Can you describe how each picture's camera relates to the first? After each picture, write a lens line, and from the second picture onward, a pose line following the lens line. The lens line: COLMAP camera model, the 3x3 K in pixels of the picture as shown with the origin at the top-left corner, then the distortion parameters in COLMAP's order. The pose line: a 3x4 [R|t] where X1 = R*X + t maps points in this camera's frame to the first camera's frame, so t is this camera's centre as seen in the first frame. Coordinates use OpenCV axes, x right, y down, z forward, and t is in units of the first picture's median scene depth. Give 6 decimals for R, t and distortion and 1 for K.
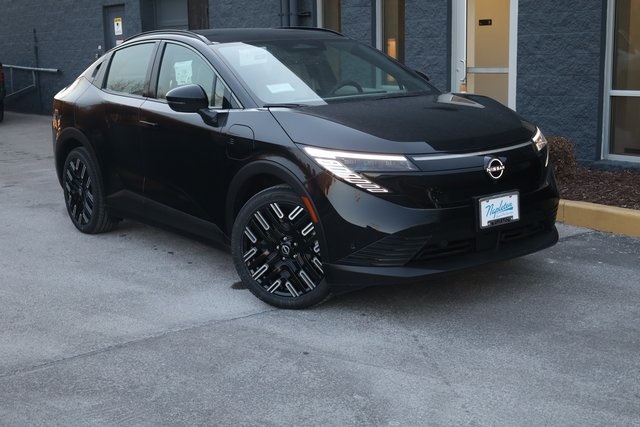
lens RADIAL K [[933.4, 0, 332.1], [0, 933.4, 213.6], [0, 0, 1]] dist [-0.026176, 0.020929]
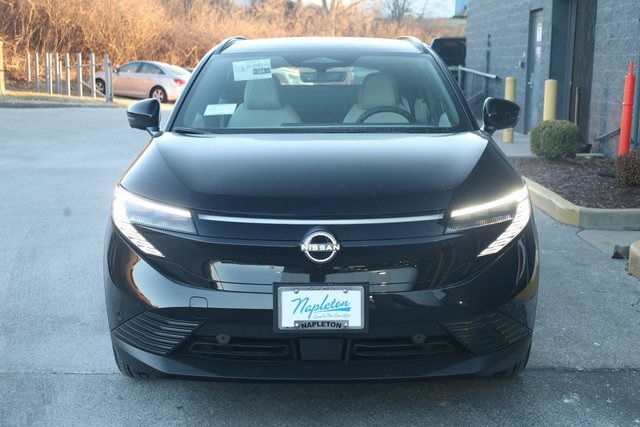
lens RADIAL K [[933.4, 0, 332.1], [0, 933.4, 213.6], [0, 0, 1]] dist [-0.026176, 0.020929]
pose [[0.796030, 0.132478, -0.590581, 0.575194], [-0.135842, 0.989964, 0.038968, -0.099135], [0.589816, 0.049206, 0.806037, 0.449032]]
